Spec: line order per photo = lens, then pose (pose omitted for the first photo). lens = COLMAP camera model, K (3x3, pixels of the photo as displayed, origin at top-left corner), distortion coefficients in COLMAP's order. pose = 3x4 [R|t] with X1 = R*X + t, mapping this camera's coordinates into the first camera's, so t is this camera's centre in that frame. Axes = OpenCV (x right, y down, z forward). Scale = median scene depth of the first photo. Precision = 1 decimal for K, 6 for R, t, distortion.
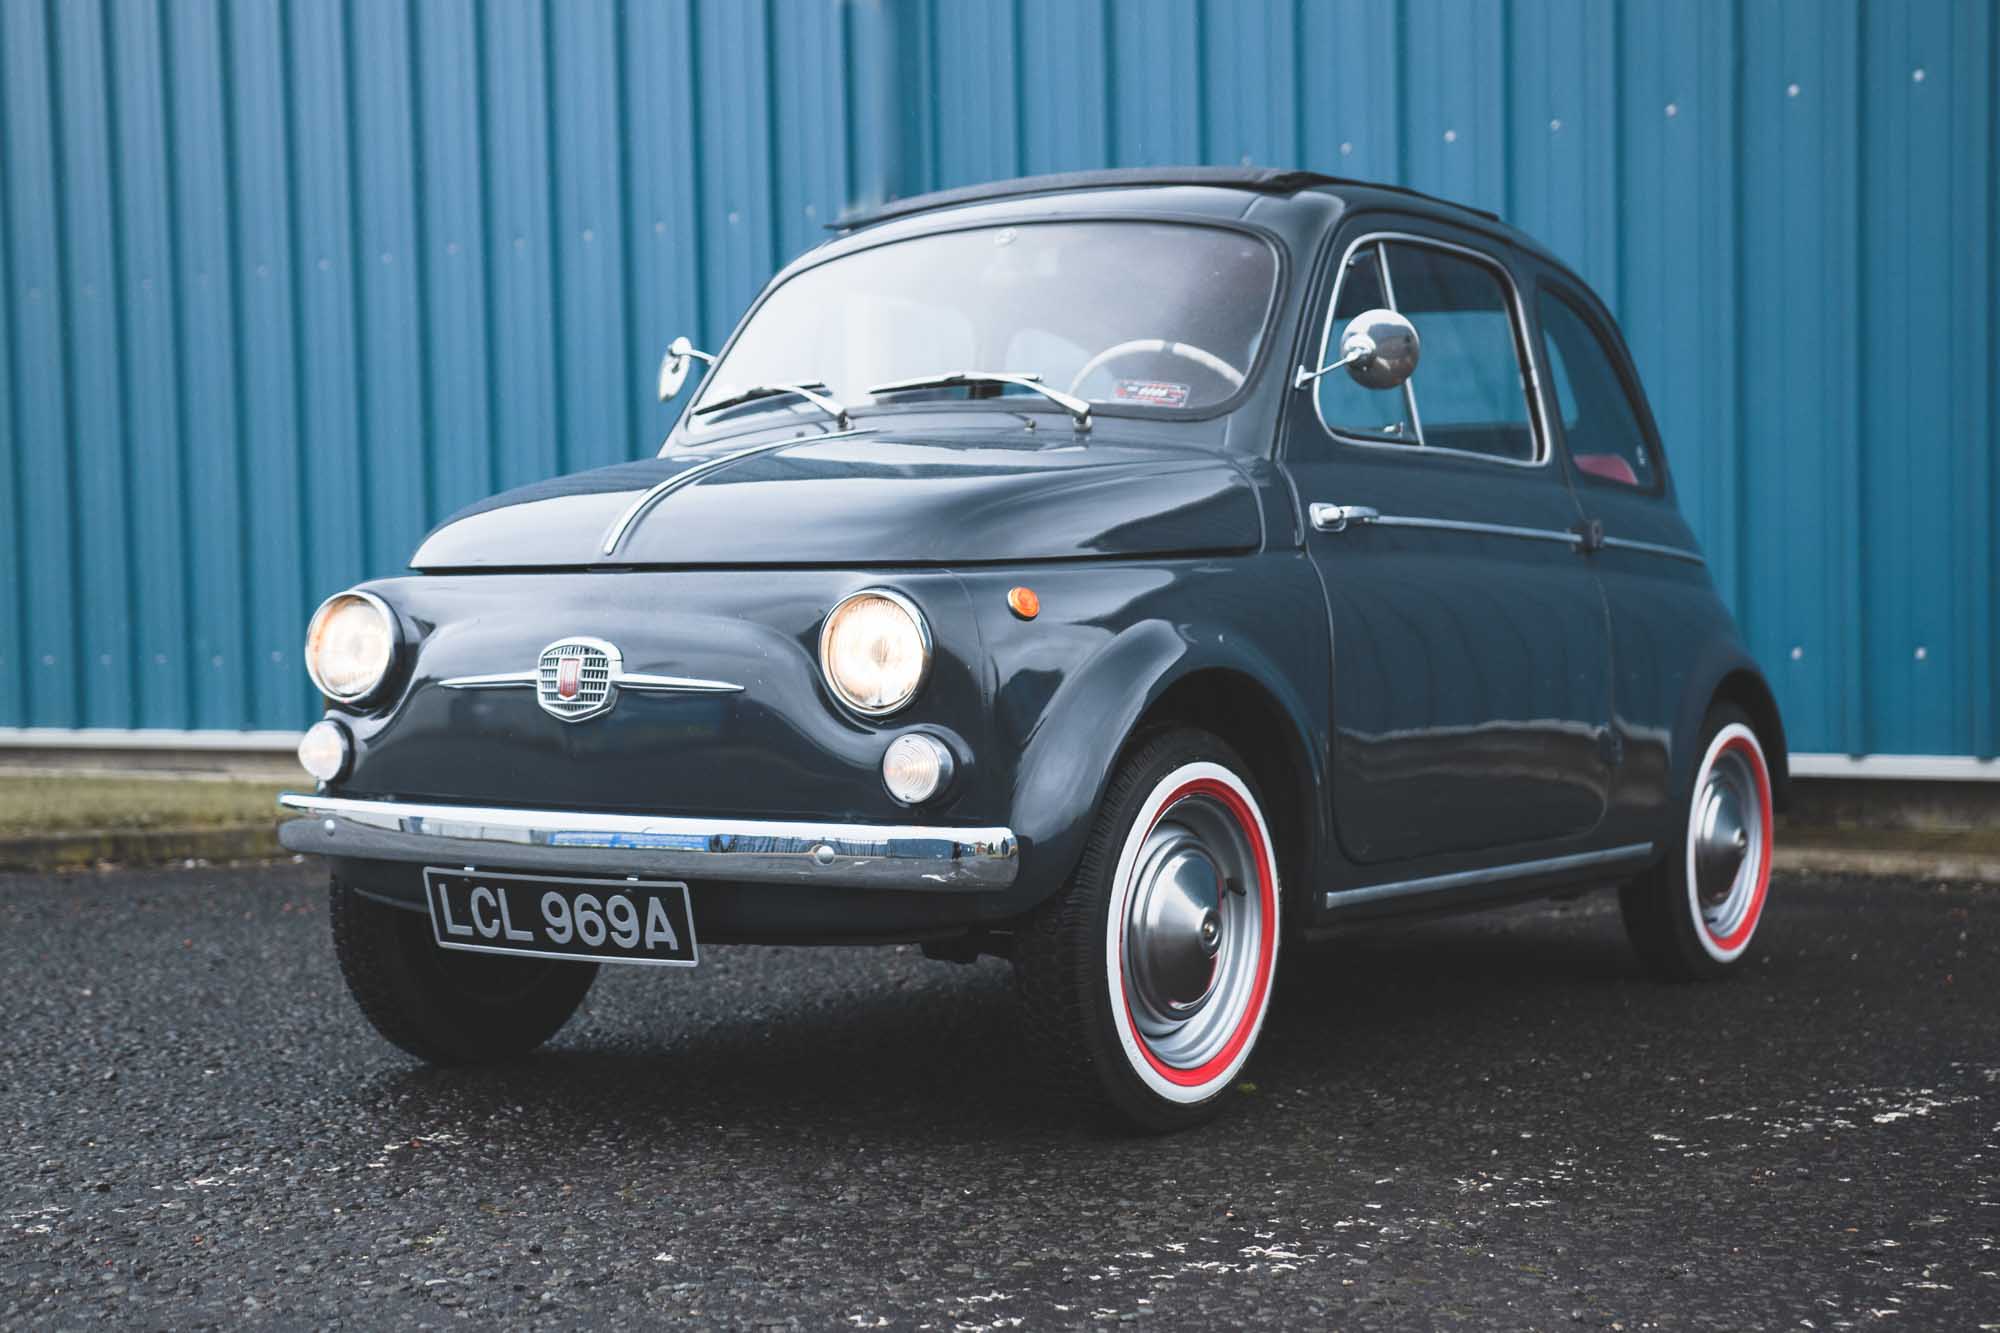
lens RADIAL K [[3045.1, 0, 940.8], [0, 3045.1, 673.6], [0, 0, 1]] dist [0.105660, 0.064276]
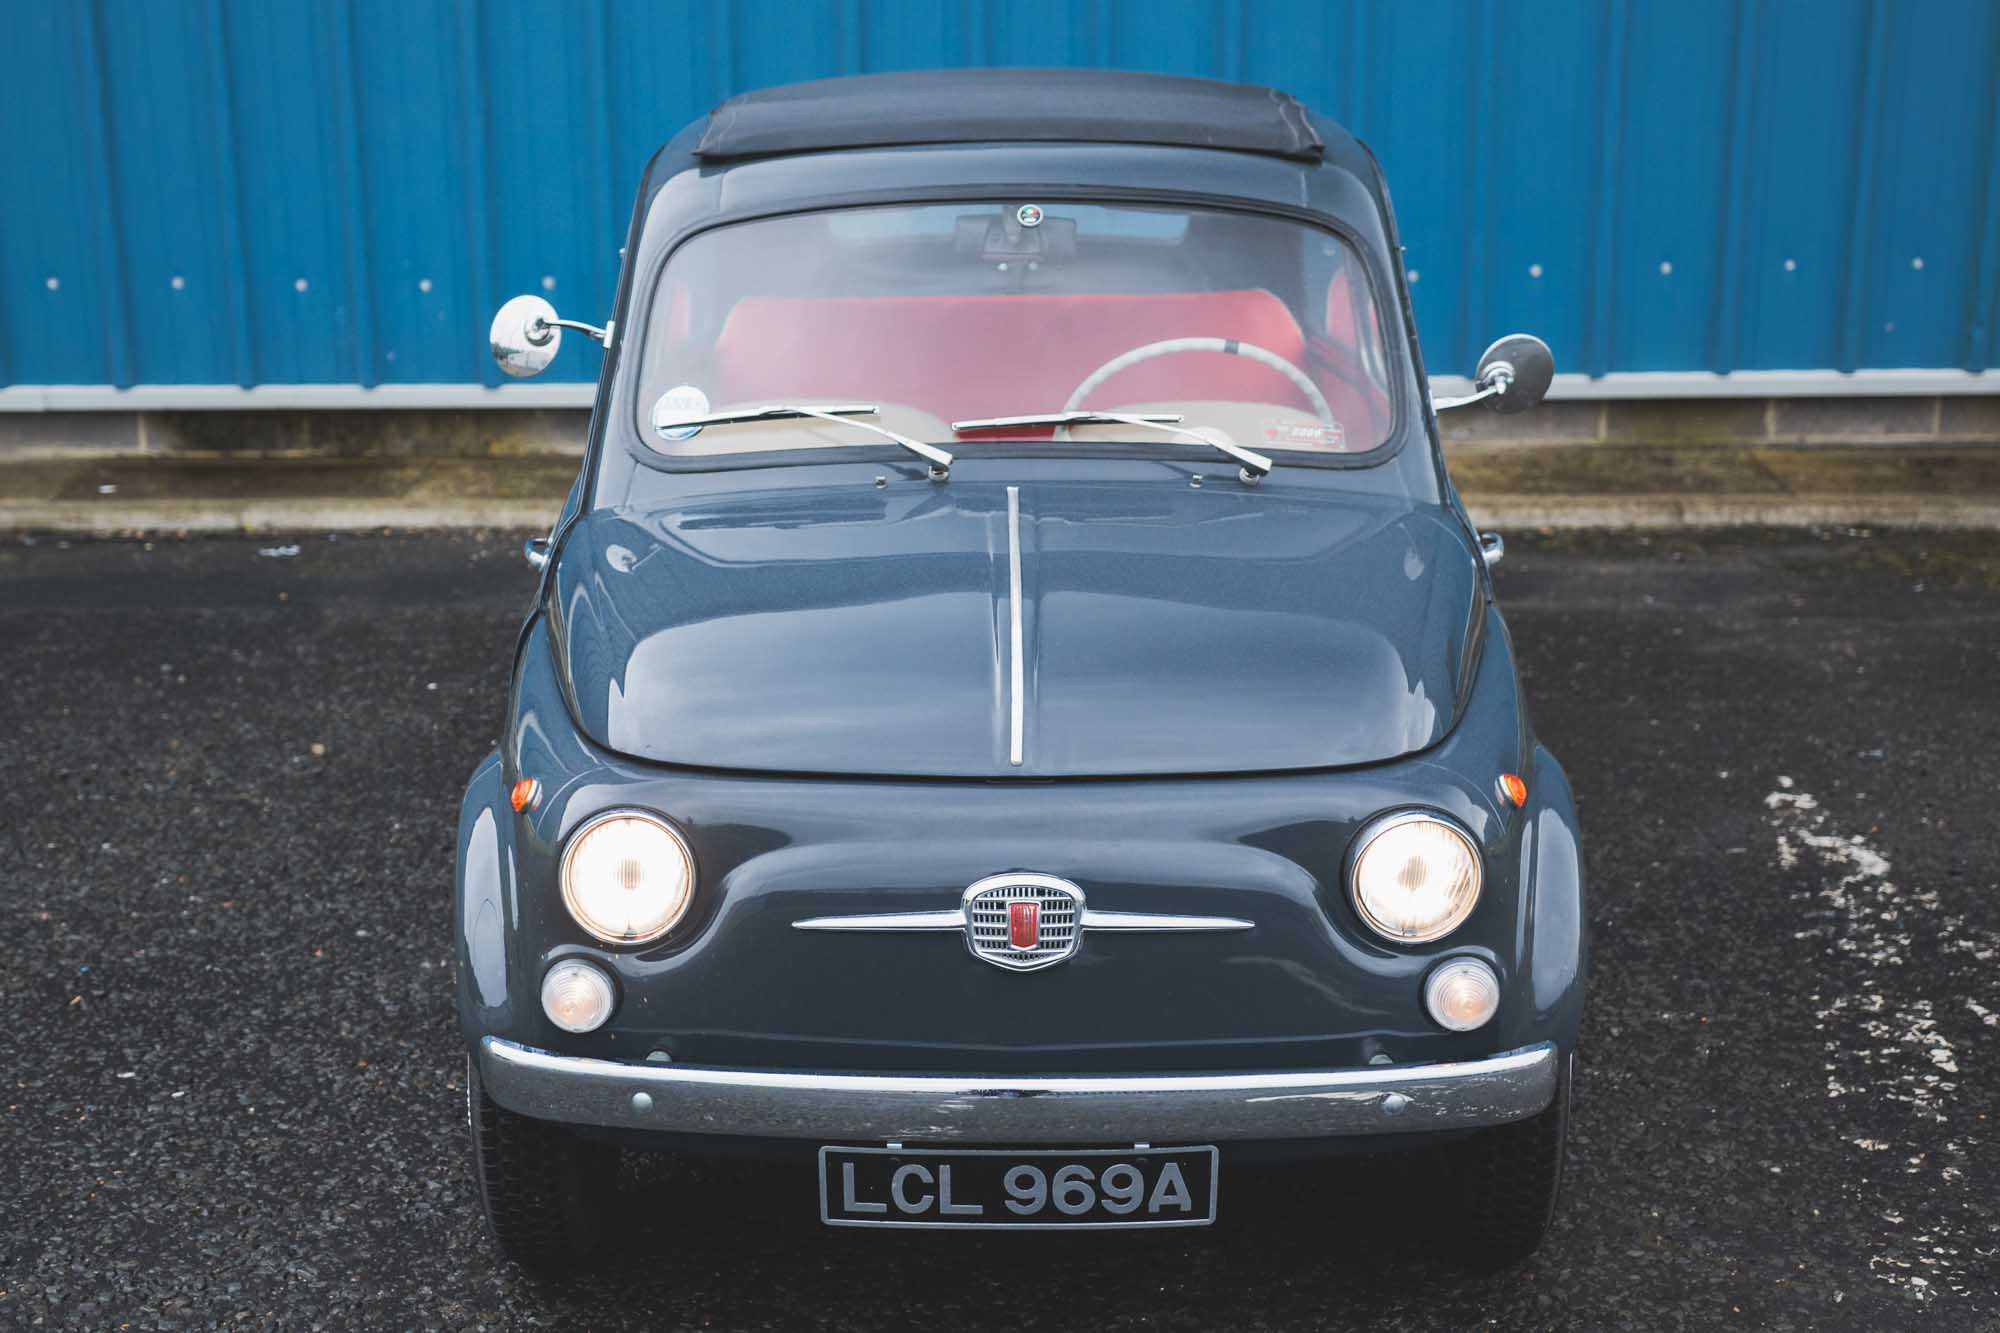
lens RADIAL K [[3045.1, 0, 940.8], [0, 3045.1, 673.6], [0, 0, 1]] dist [0.105660, 0.064276]
pose [[0.828258, -0.151825, 0.539386, -0.598478], [0.015320, 0.968370, 0.249050, -0.284260], [-0.560137, -0.198014, 0.804386, 0.332849]]
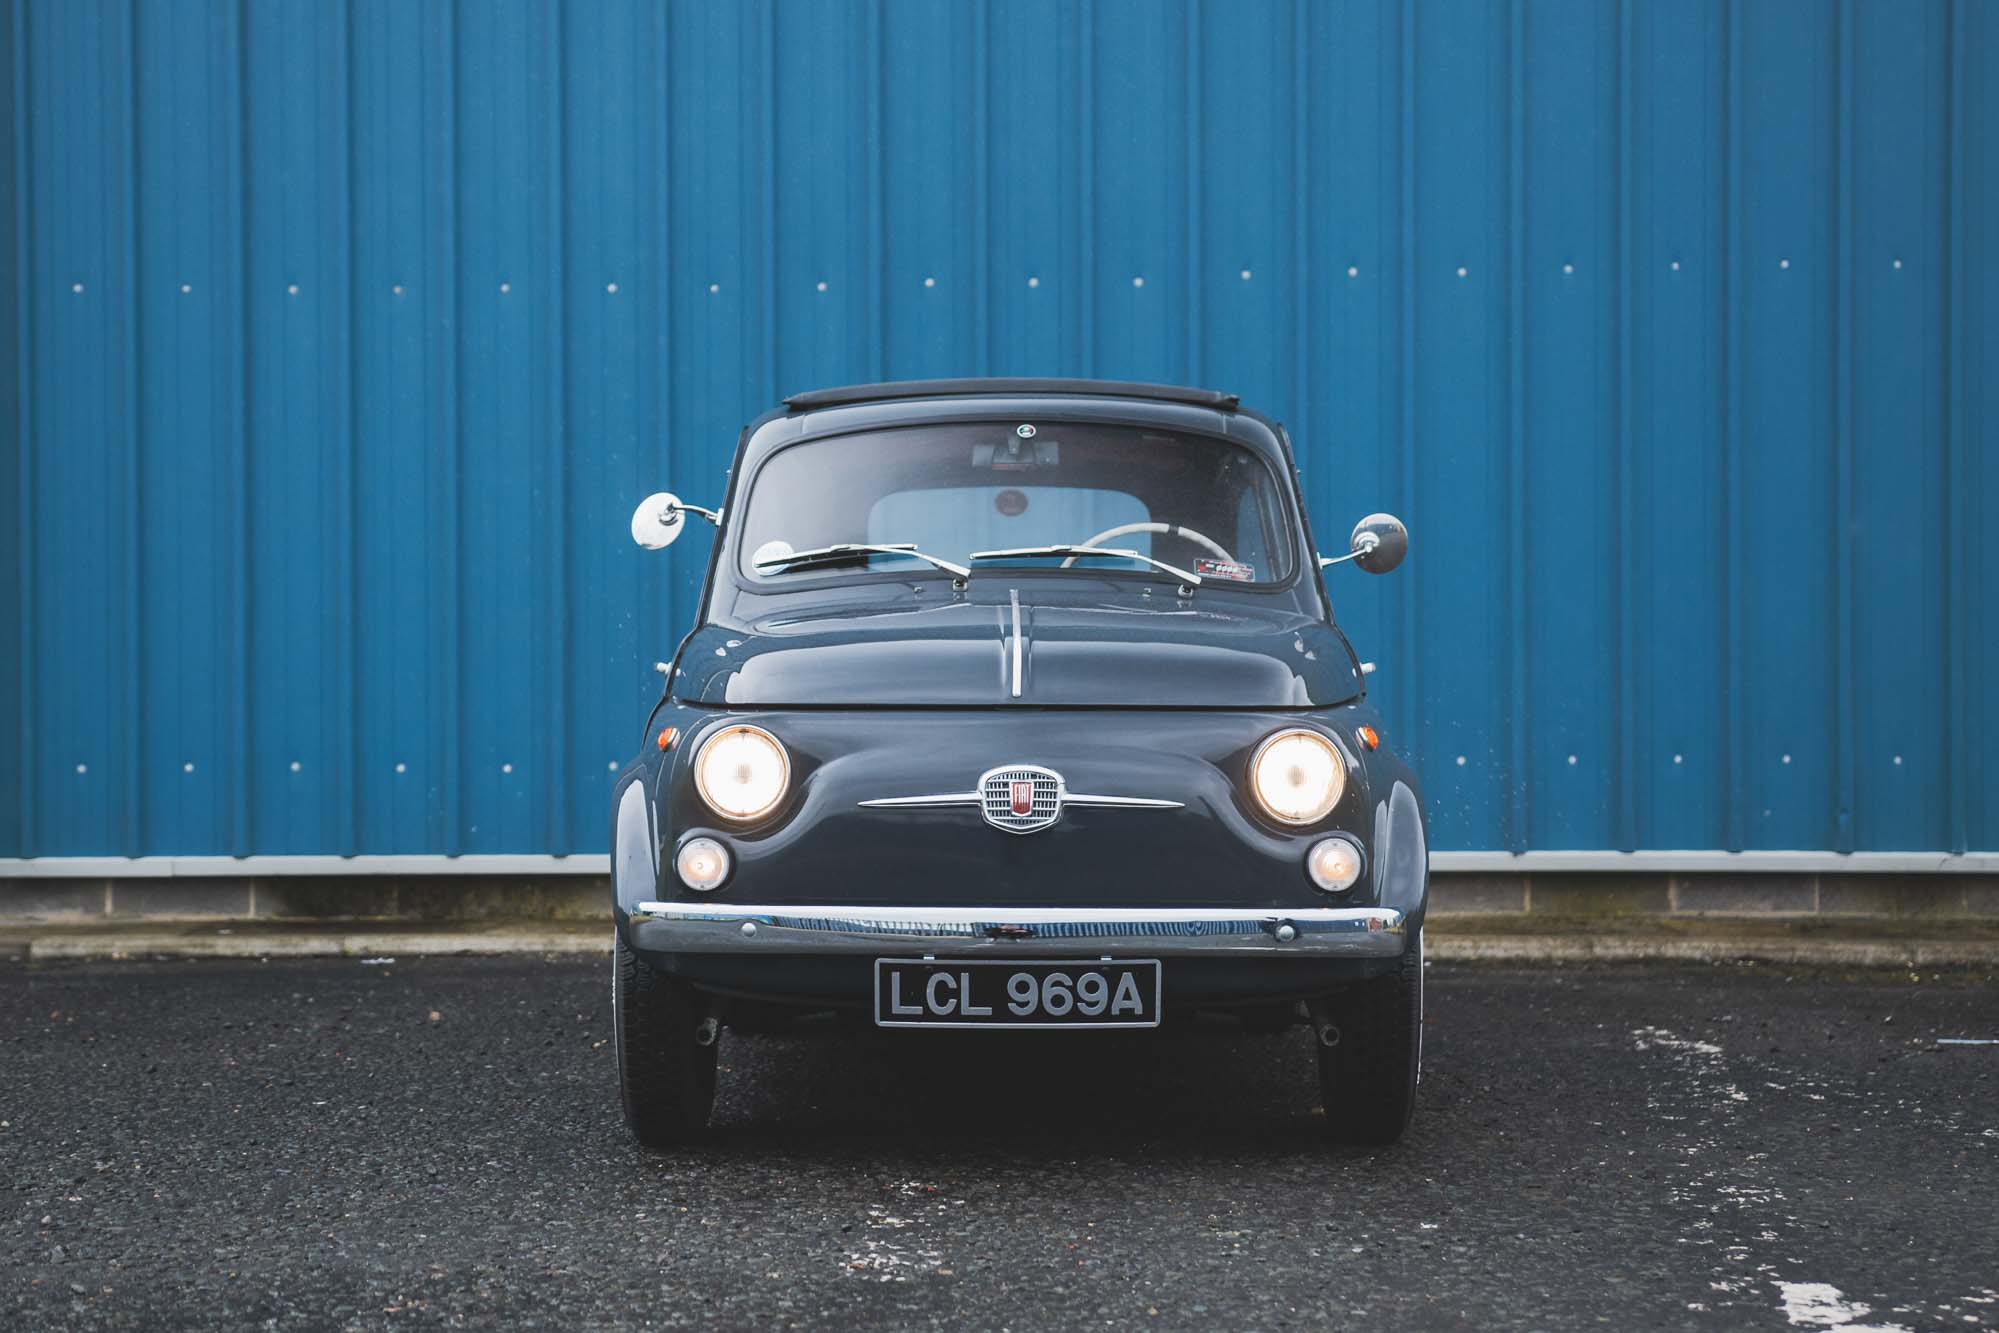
lens RADIAL K [[3165.8, 0, 922.4], [0, 3165.8, 665.1], [0, 0, 1]] dist [0.114265, 0.079557]
pose [[0.831074, 0.010606, 0.556061, -0.867753], [0.007128, 0.999533, -0.029717, -0.014604], [-0.556117, 0.028661, 0.830610, -0.039461]]
